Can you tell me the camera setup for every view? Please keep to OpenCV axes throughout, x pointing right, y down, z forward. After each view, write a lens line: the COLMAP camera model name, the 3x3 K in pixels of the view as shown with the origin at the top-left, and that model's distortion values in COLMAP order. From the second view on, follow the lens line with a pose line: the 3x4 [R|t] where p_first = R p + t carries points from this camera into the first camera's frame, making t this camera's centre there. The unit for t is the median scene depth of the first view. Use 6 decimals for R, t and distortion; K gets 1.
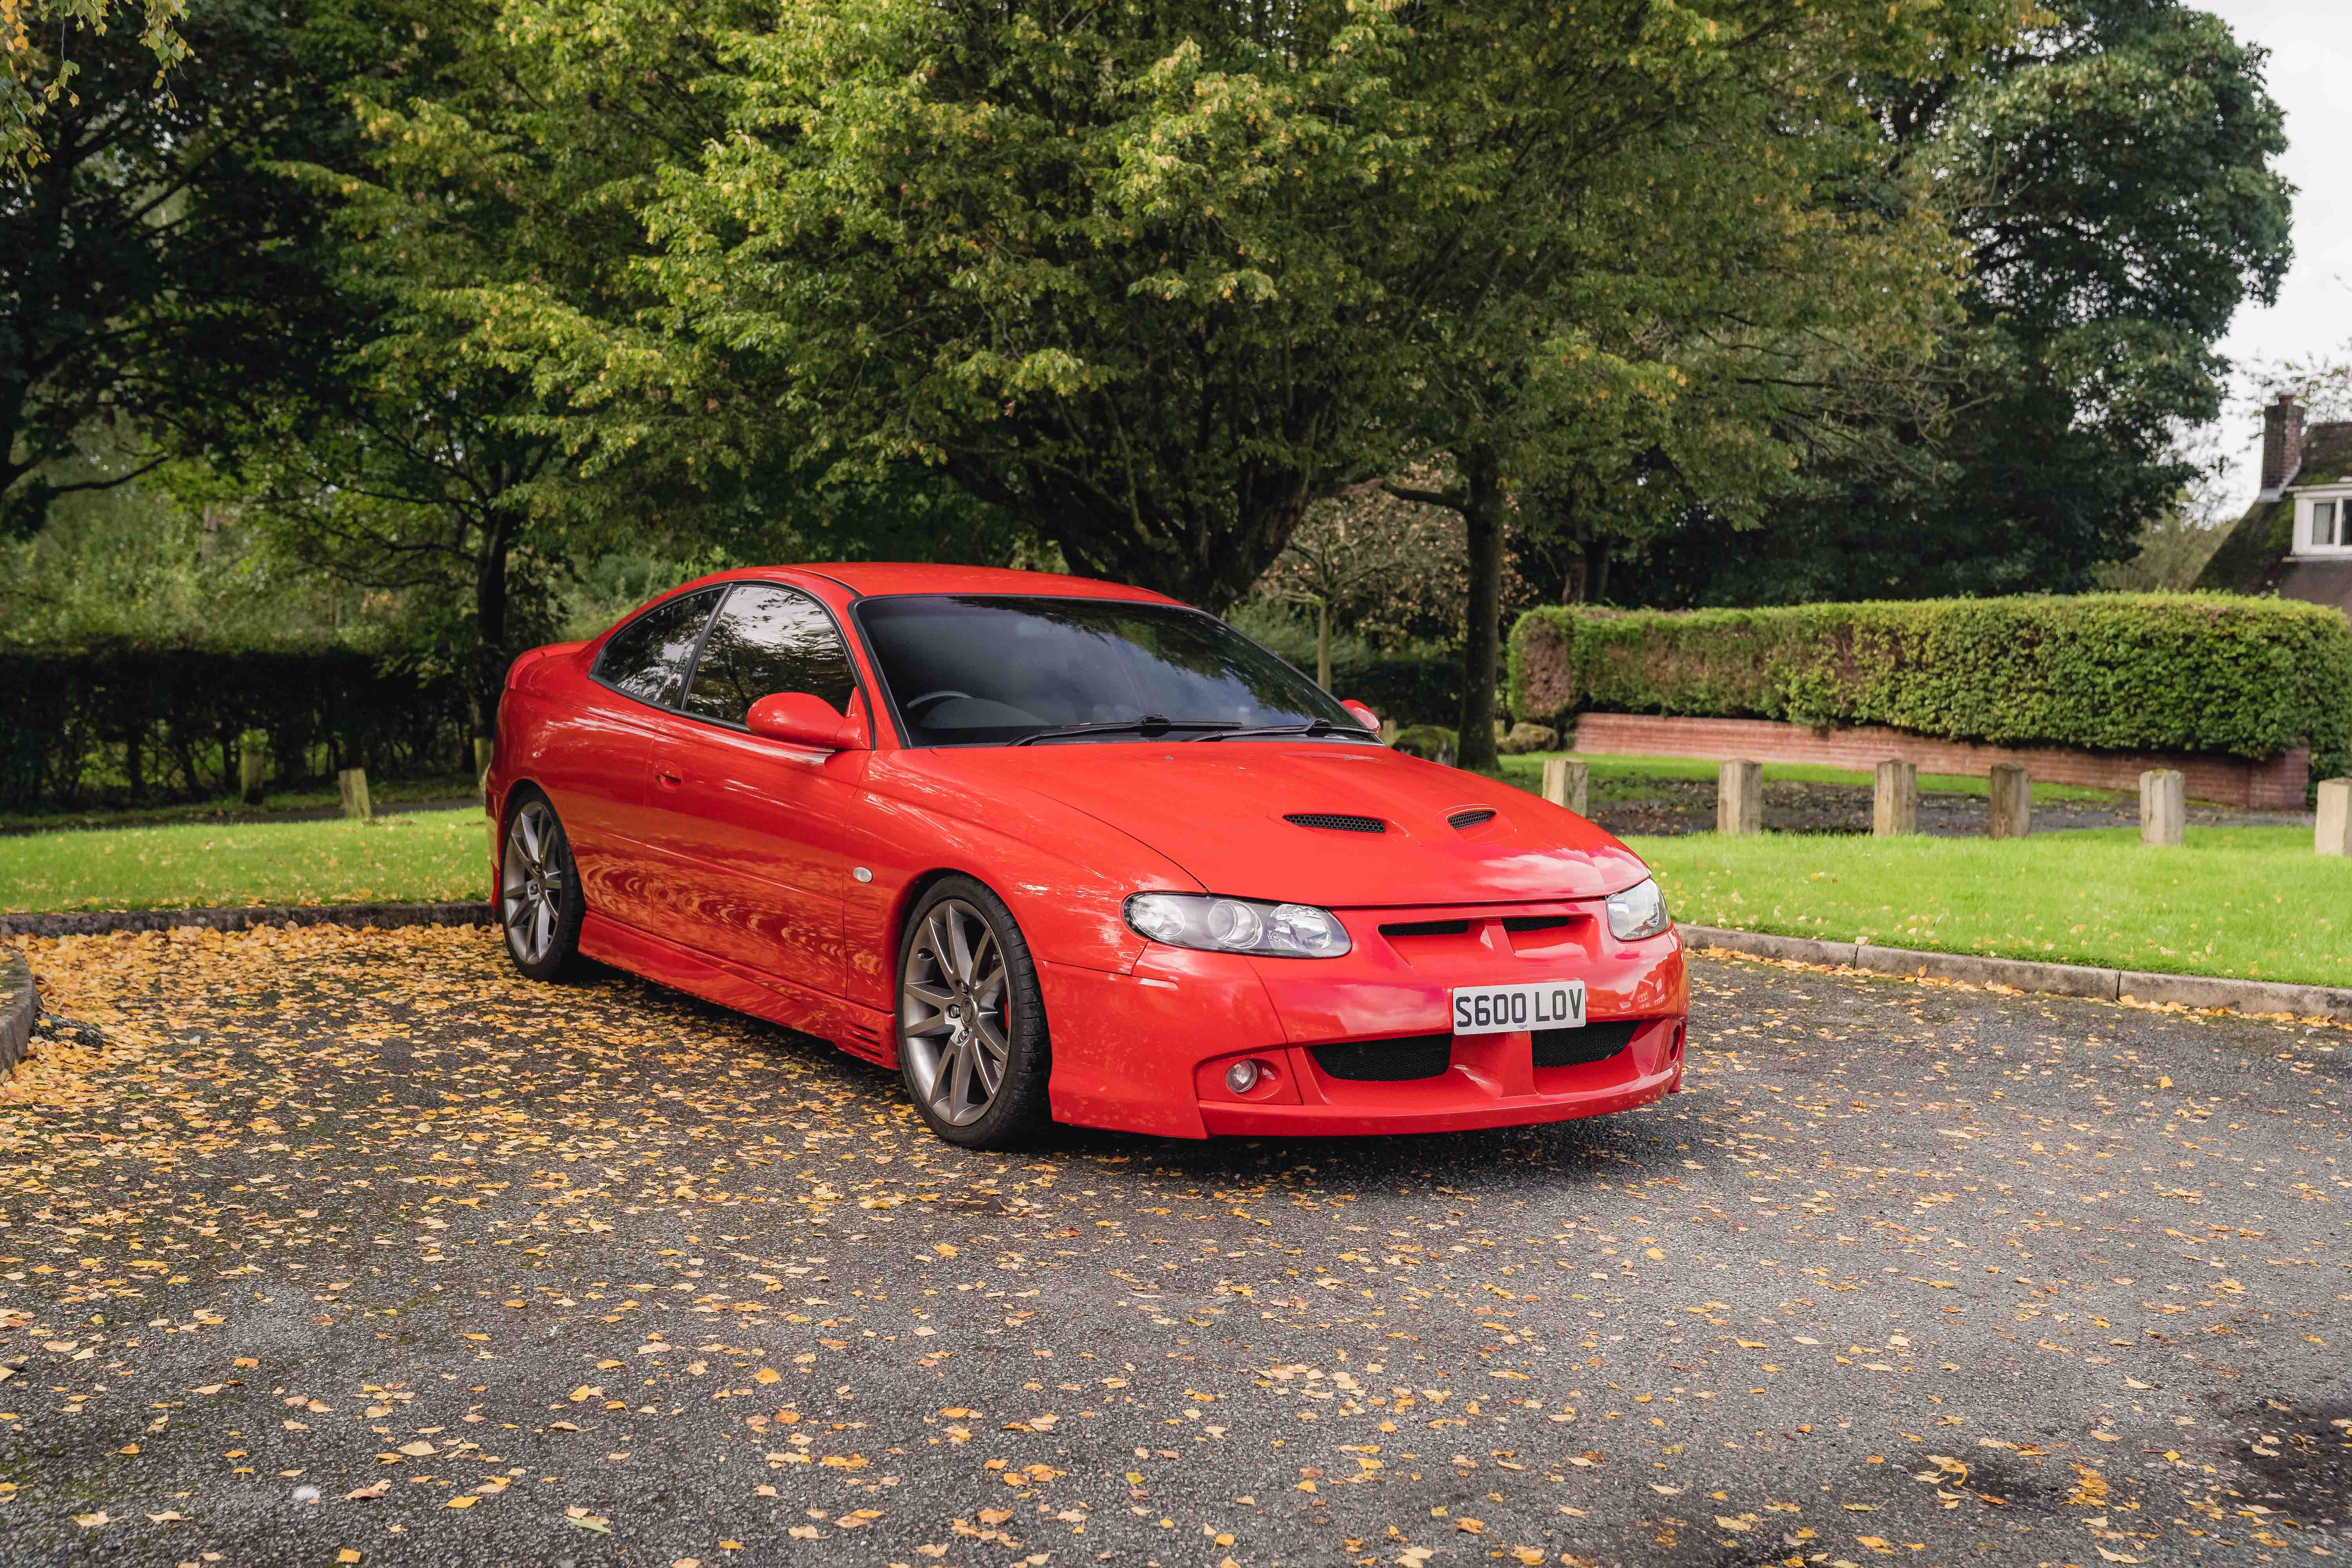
lens RADIAL K [[2668.9, 0, 1179.8], [0, 2668.9, 746.5], [0, 0, 1]] dist [0.076404, -0.003933]
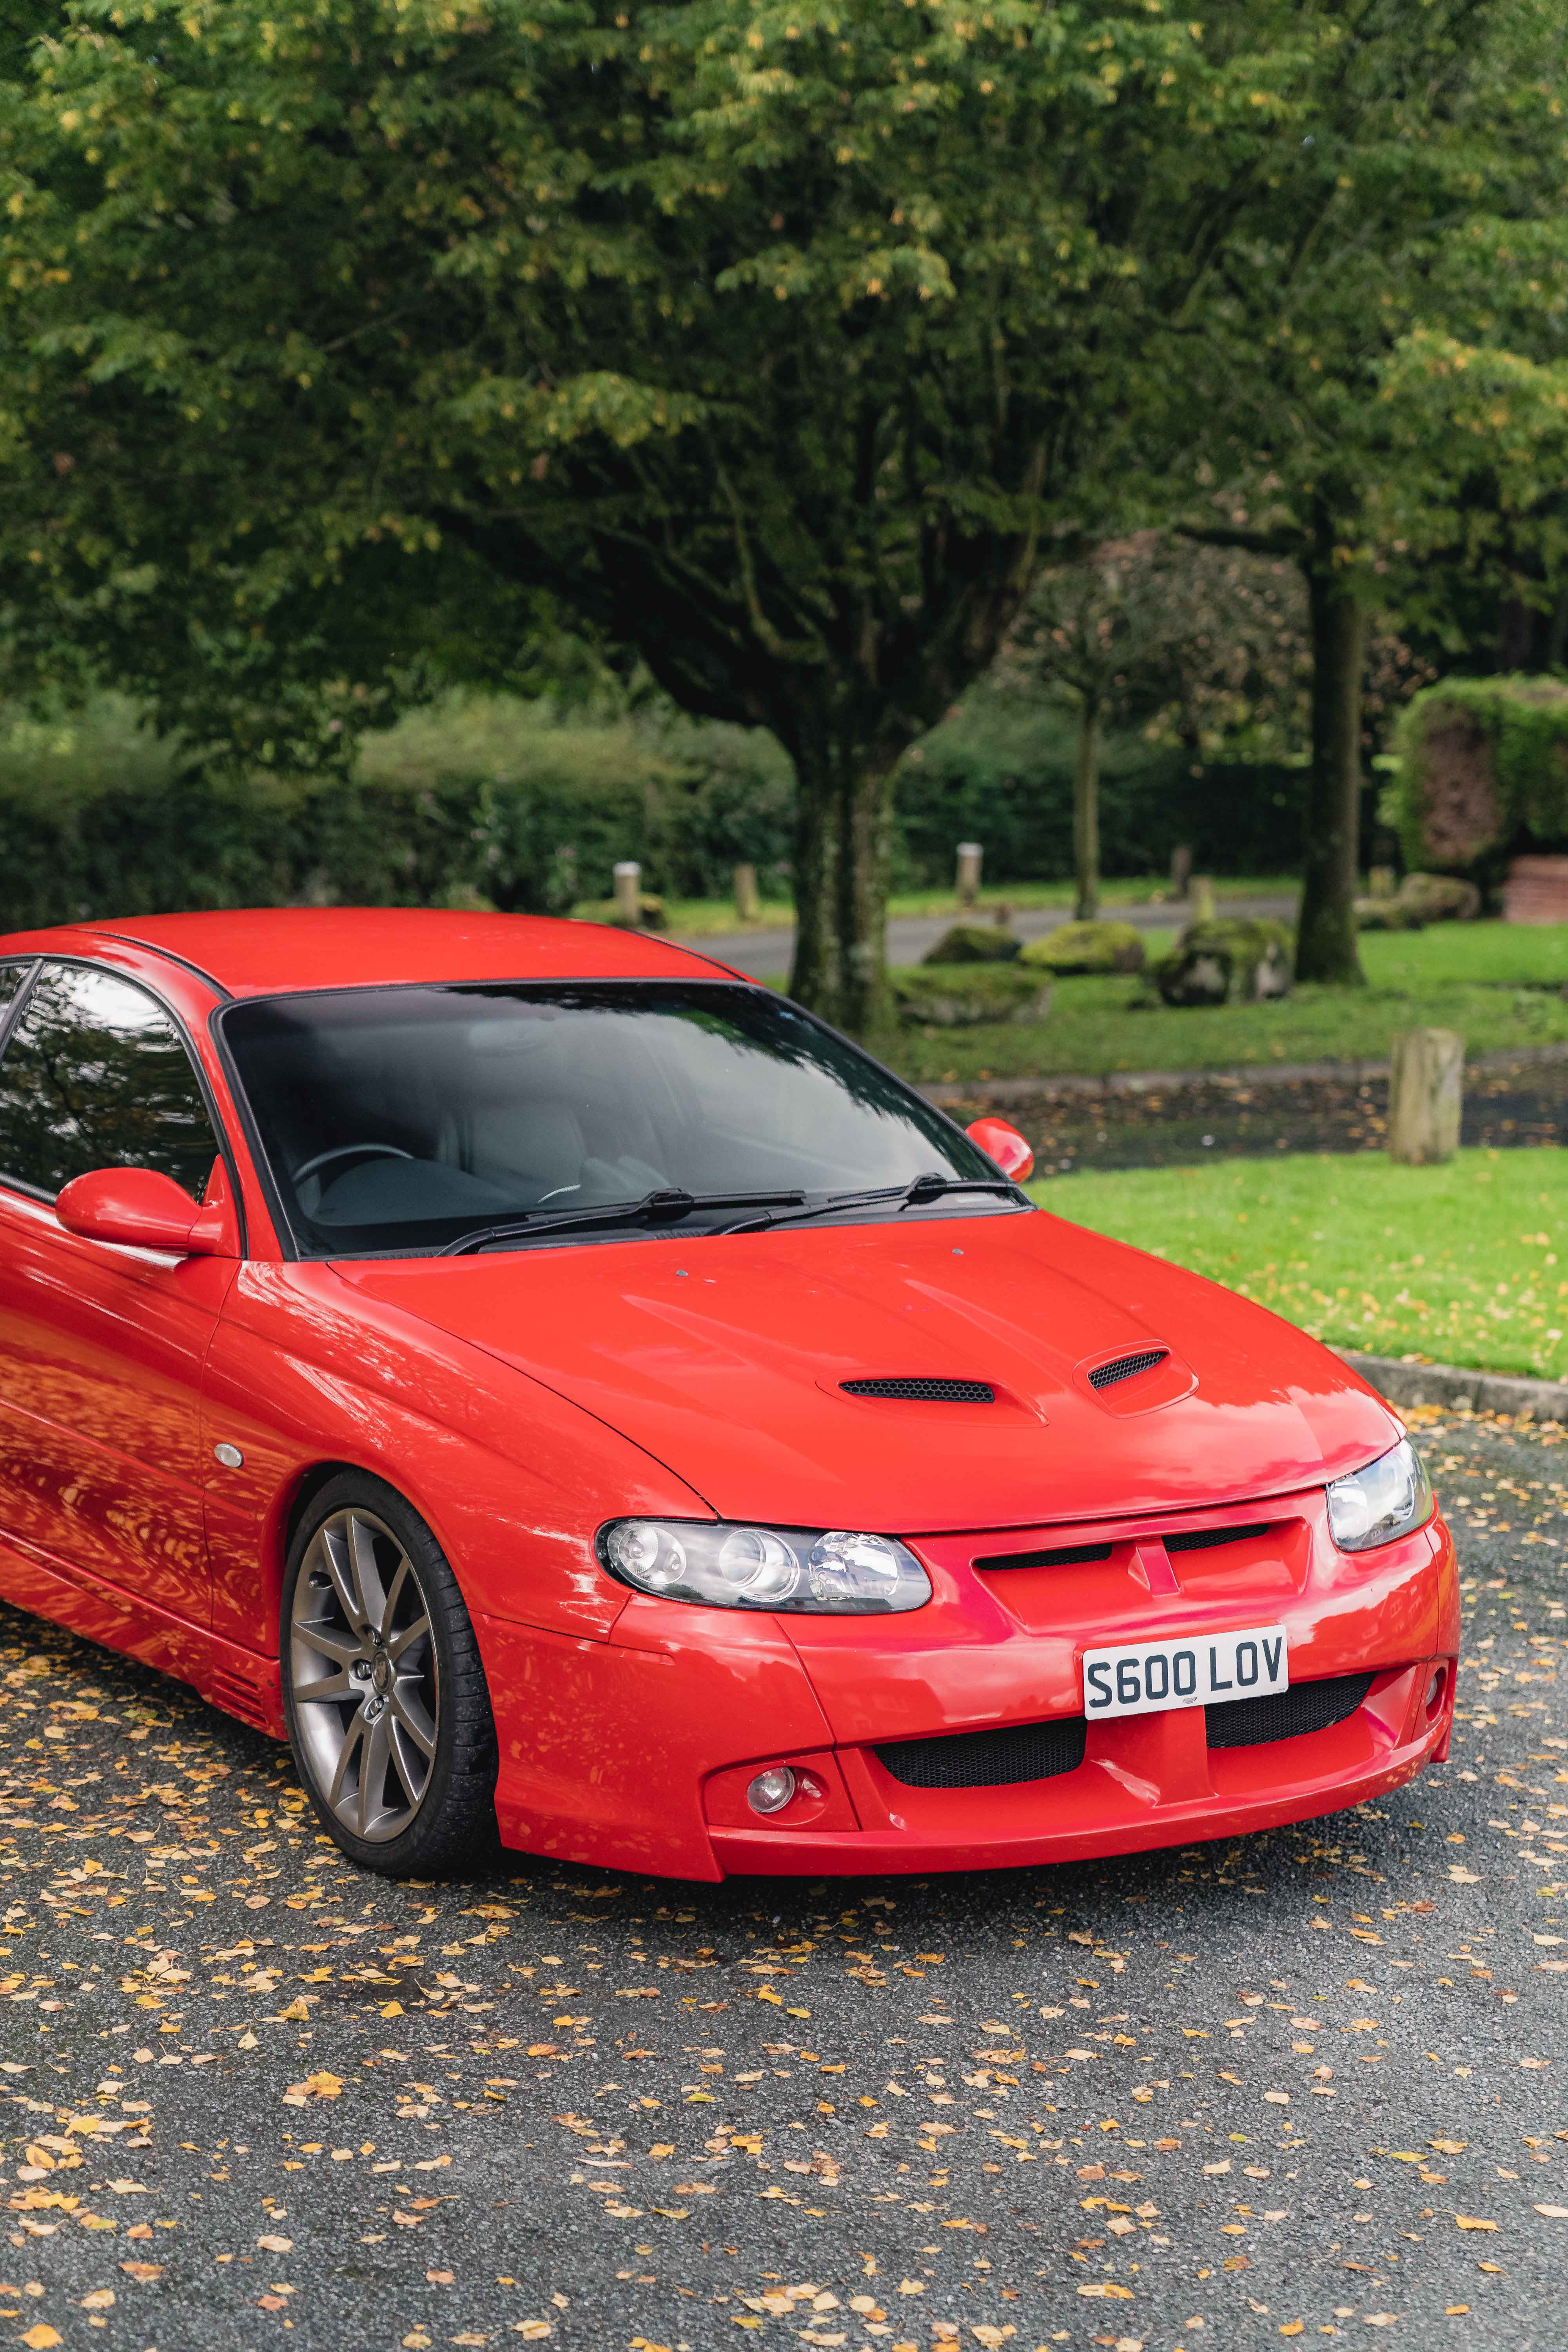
lens RADIAL K [[4417.7, 0, 820.3], [0, 4417.7, 1168.8], [0, 0, 1]] dist [0.120579, -0.207032]
pose [[0.999683, -0.016356, -0.019138, 0.059467], [0.017703, 0.997213, 0.072481, -0.115424], [0.017899, -0.072797, 0.997186, -0.114244]]
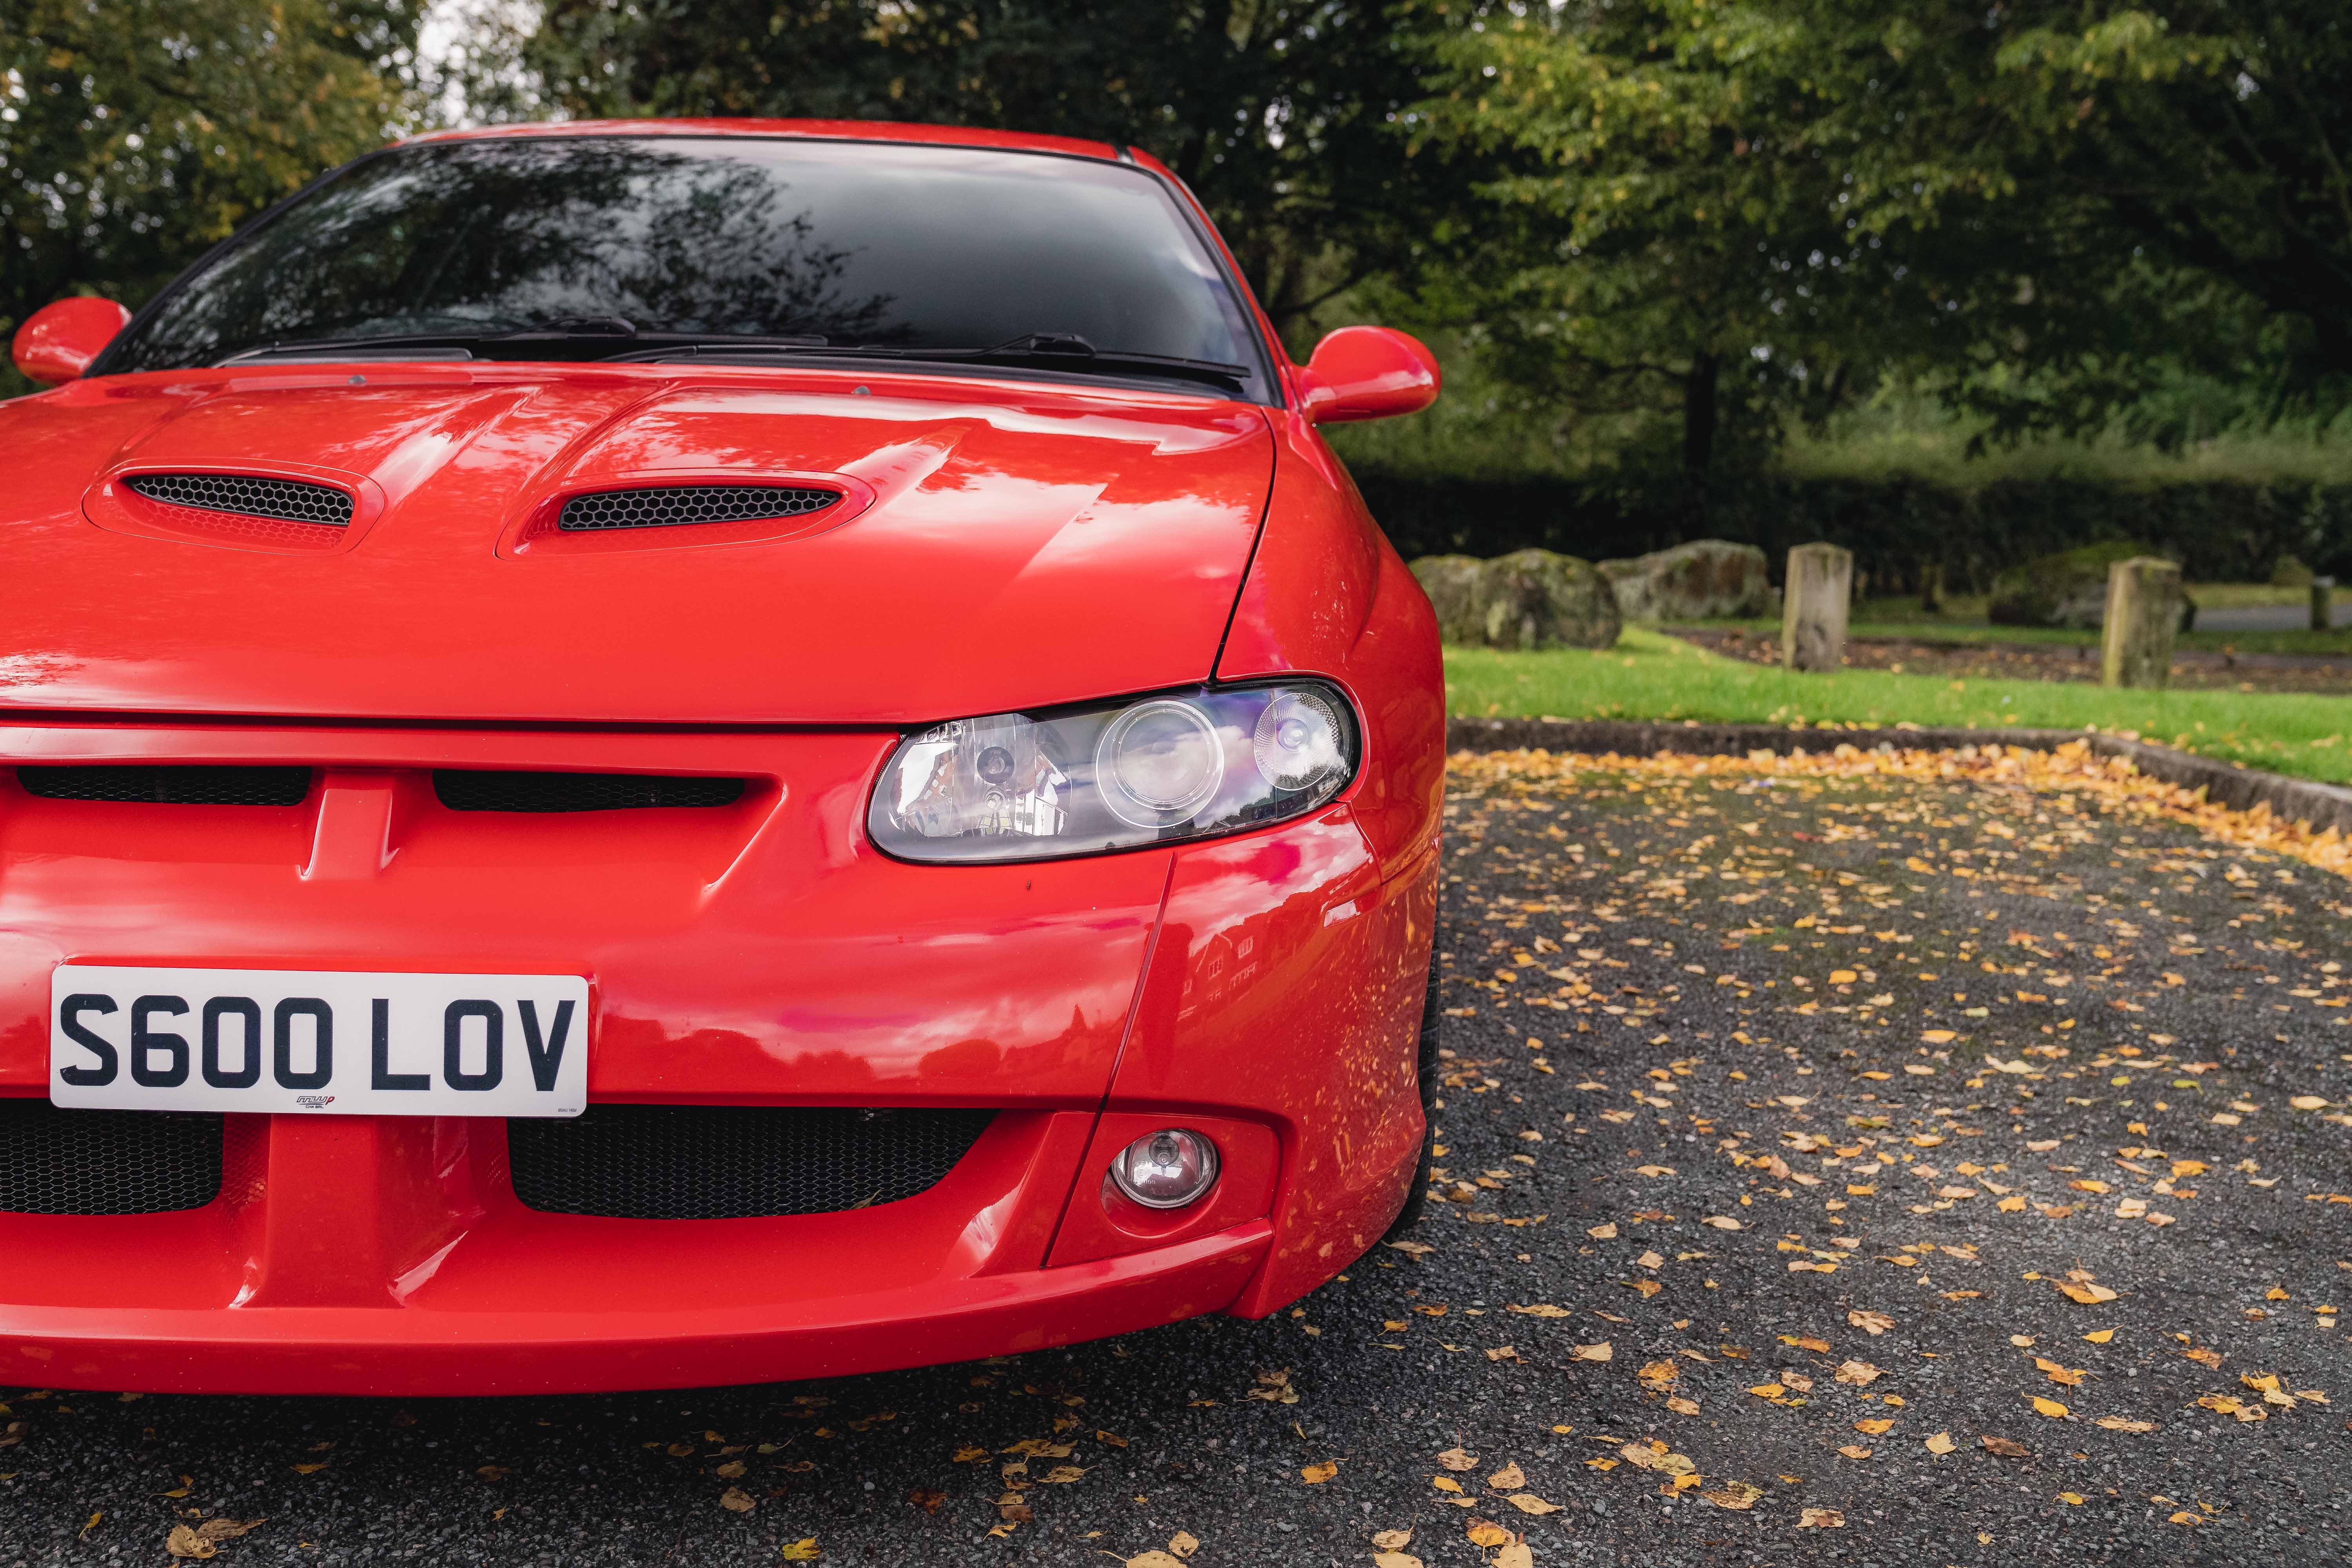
lens RADIAL K [[2526.1, 0, 1174.4], [0, 2526.1, 734.0], [0, 0, 1]] dist [0.056431, -0.067767]
pose [[0.831435, 0.045169, -0.553783, 0.394799], [-0.016124, 0.998232, 0.057213, 0.041595], [0.555388, -0.038640, 0.830693, 0.822260]]
